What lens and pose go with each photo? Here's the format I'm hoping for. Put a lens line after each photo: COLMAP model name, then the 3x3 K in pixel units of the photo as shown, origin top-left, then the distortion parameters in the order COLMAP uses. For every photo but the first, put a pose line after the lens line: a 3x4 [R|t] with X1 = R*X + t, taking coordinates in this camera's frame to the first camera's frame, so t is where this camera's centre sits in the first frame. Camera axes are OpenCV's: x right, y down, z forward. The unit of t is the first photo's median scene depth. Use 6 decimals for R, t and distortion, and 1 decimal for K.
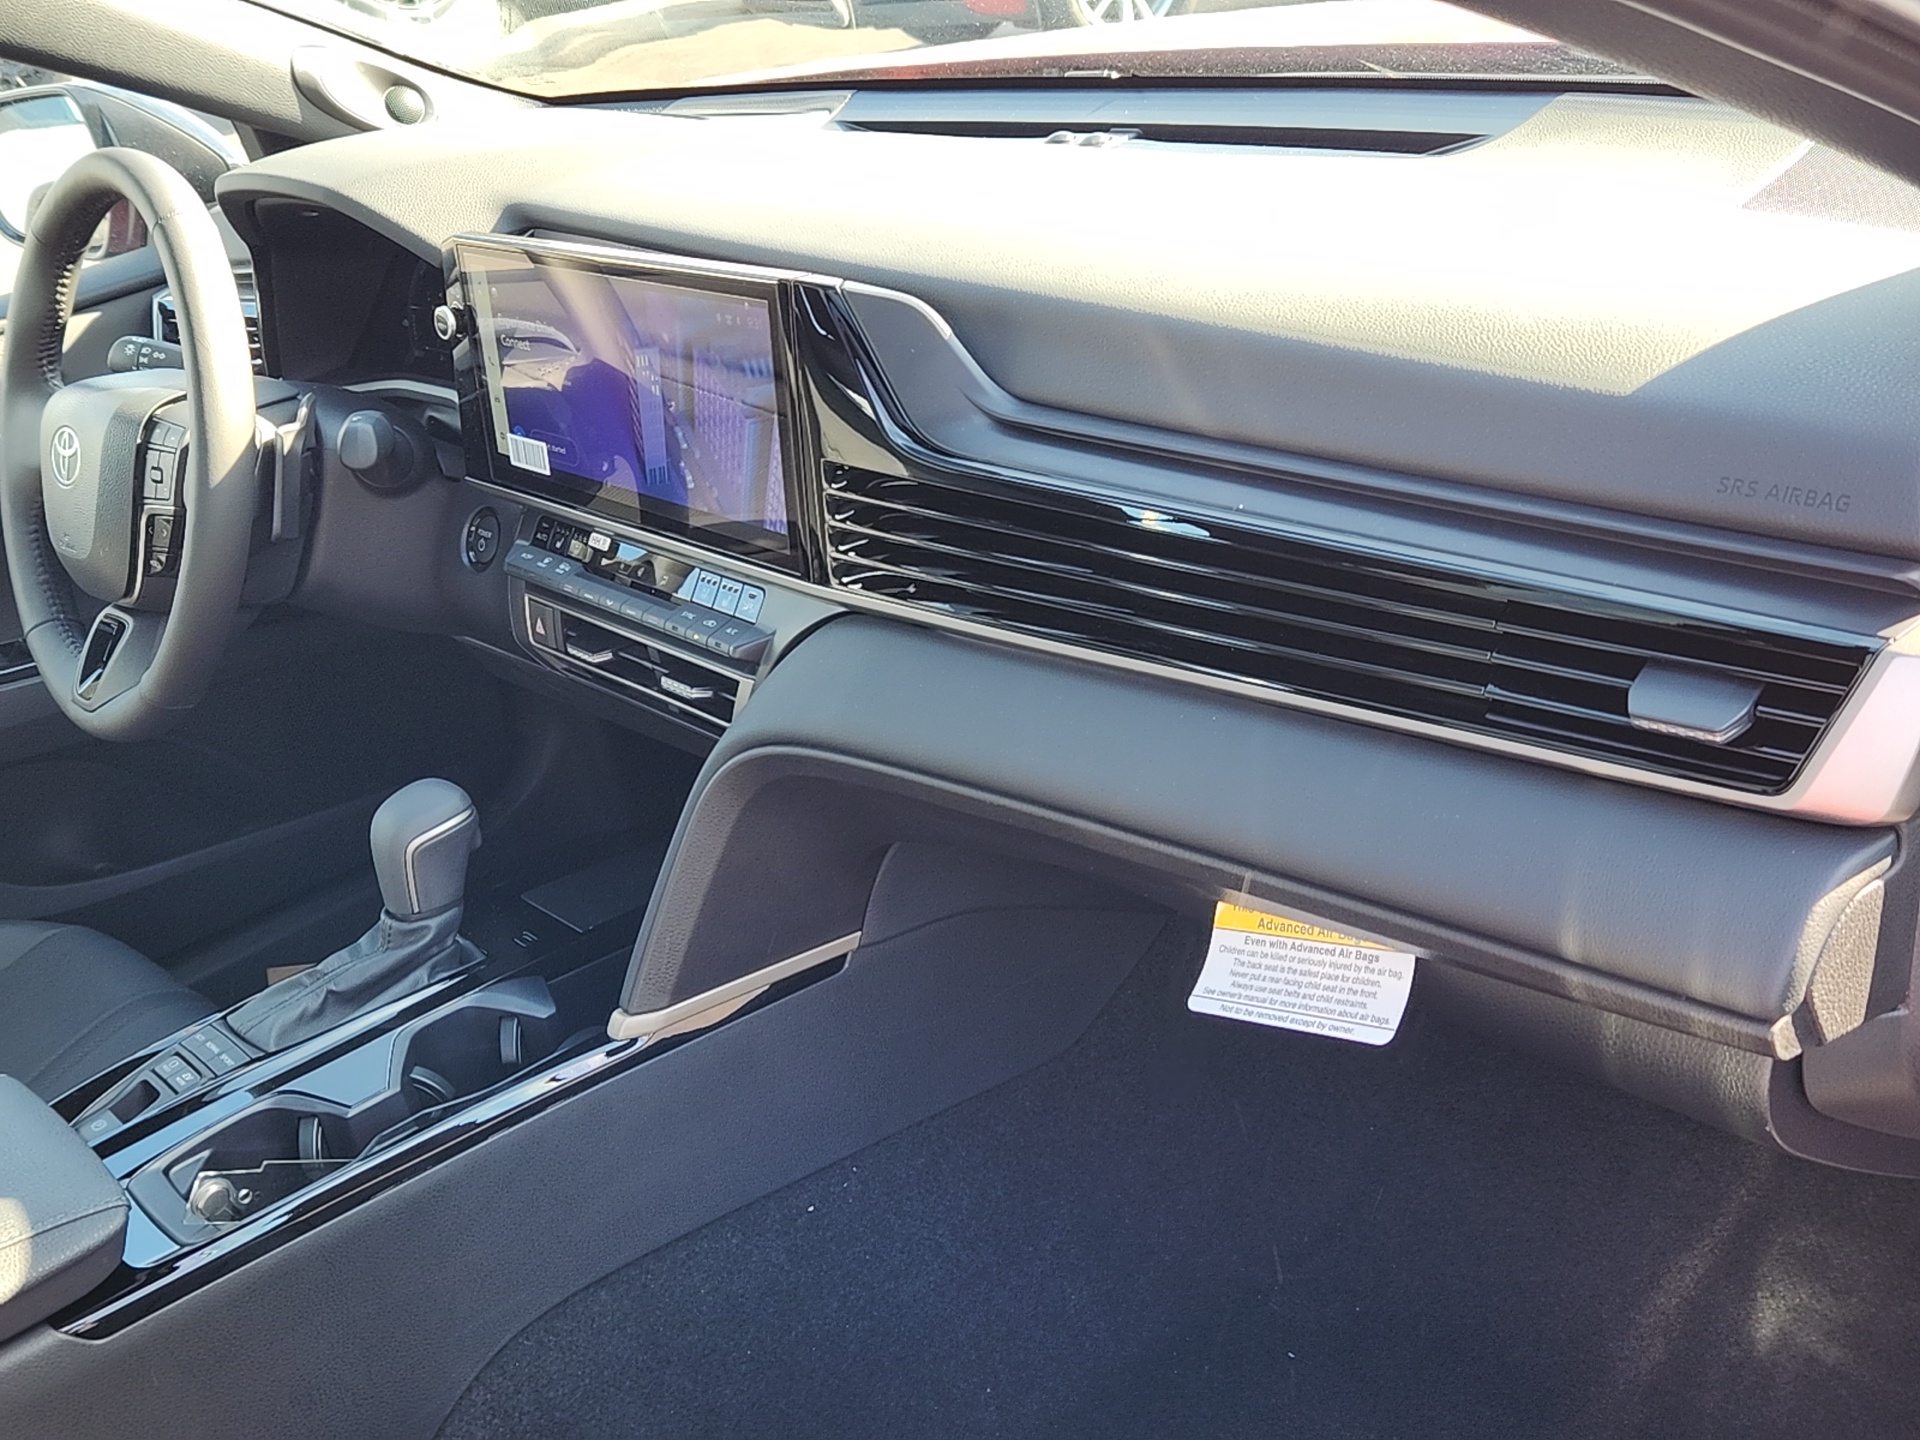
lens RADIAL K [[1969.9, 0, 960.0], [0, 1969.9, 720.0], [0, 0, 1]] dist [0.061738, -0.099946]
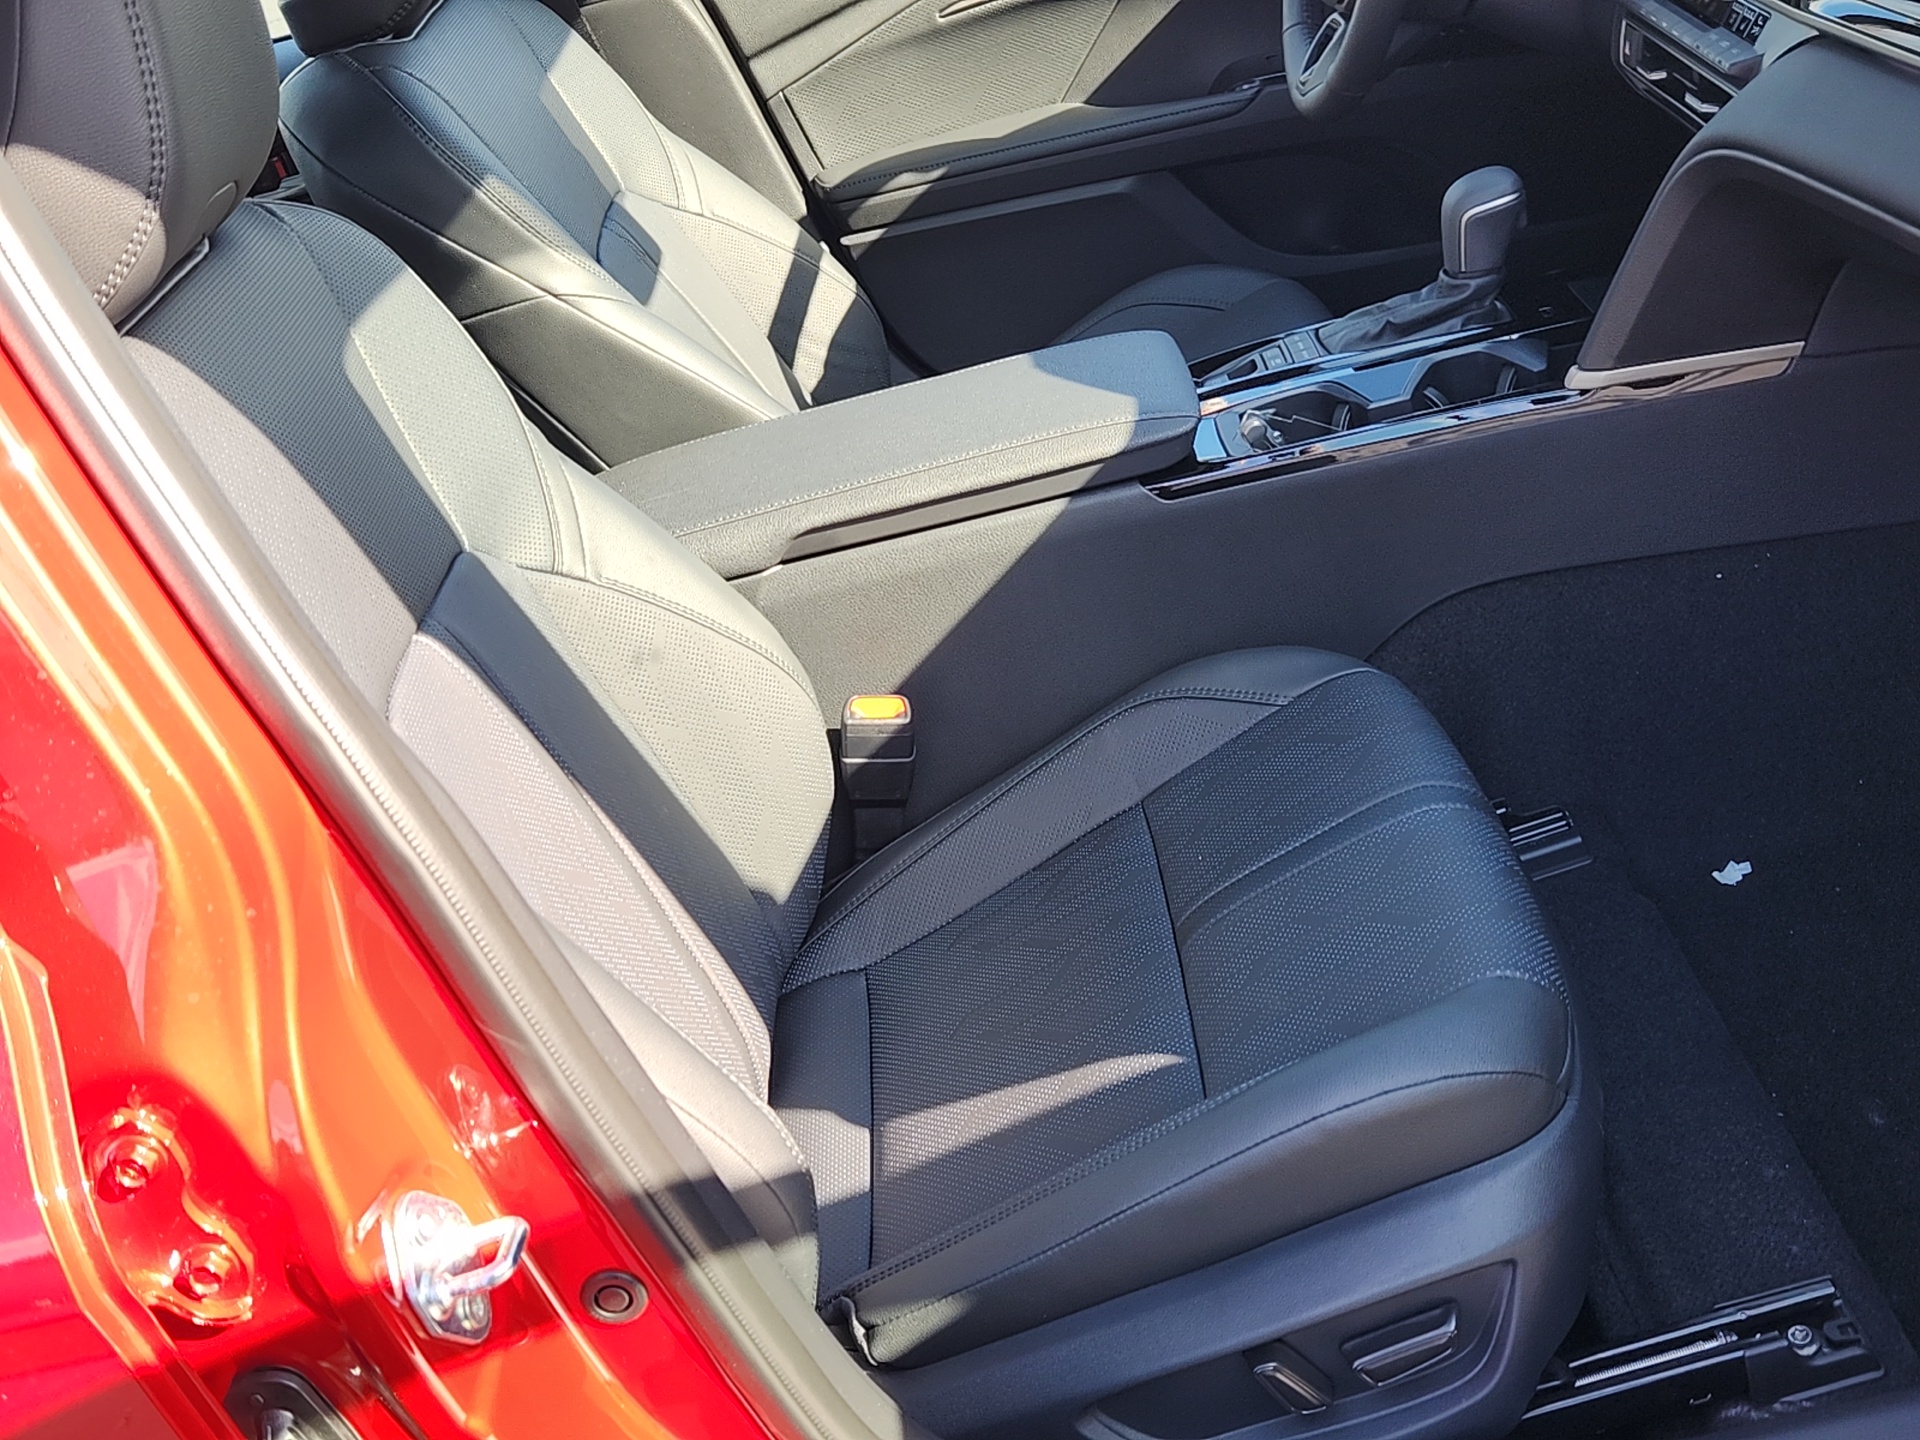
lens RADIAL K [[1922.5, 0, 960.0], [0, 1922.5, 720.0], [0, 0, 1]] dist [0.069351, -0.022258]
pose [[0.766834, 0.288354, -0.573427, 0.286502], [-0.137389, 0.946438, 0.292198, 0.050372], [0.626969, -0.145285, 0.765377, -0.217185]]
